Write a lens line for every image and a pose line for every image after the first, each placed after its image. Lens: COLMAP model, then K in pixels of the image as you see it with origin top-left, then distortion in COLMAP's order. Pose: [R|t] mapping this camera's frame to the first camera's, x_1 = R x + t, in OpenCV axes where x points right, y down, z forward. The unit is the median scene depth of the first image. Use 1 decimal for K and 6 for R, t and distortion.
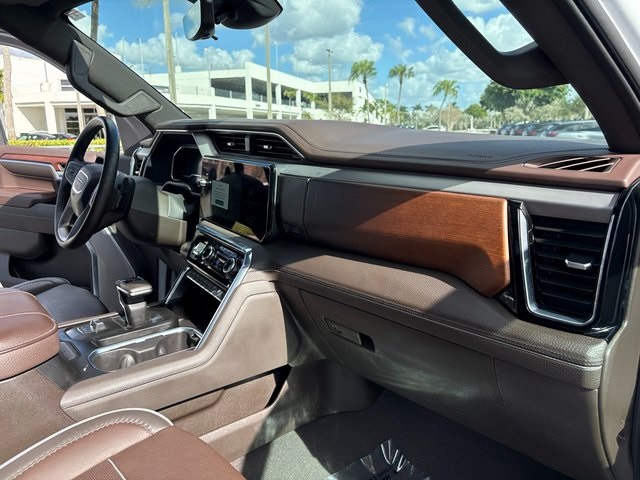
lens RADIAL K [[477.8, 0, 321.1], [0, 477.8, 229.0], [0, 0, 1]] dist [0.009040, -0.002672]
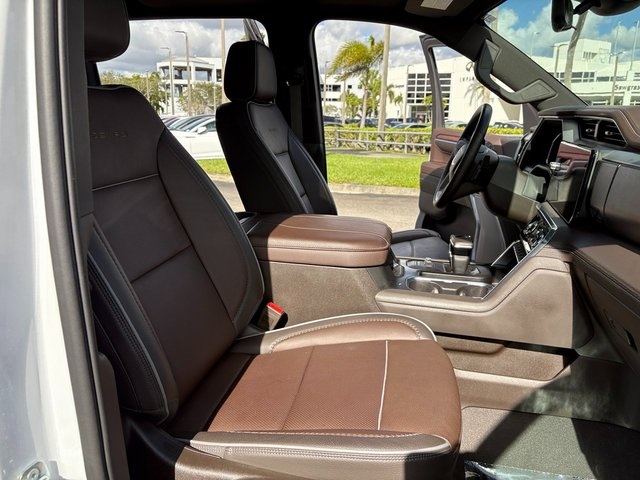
lens RADIAL K [[477.8, 0, 321.1], [0, 477.8, 229.0], [0, 0, 1]] dist [0.009040, -0.002672]
pose [[0.624273, 0.194808, -0.756527, 0.311694], [-0.179956, 0.978225, 0.103400, 0.026147], [0.760197, 0.071592, 0.645736, -0.071632]]
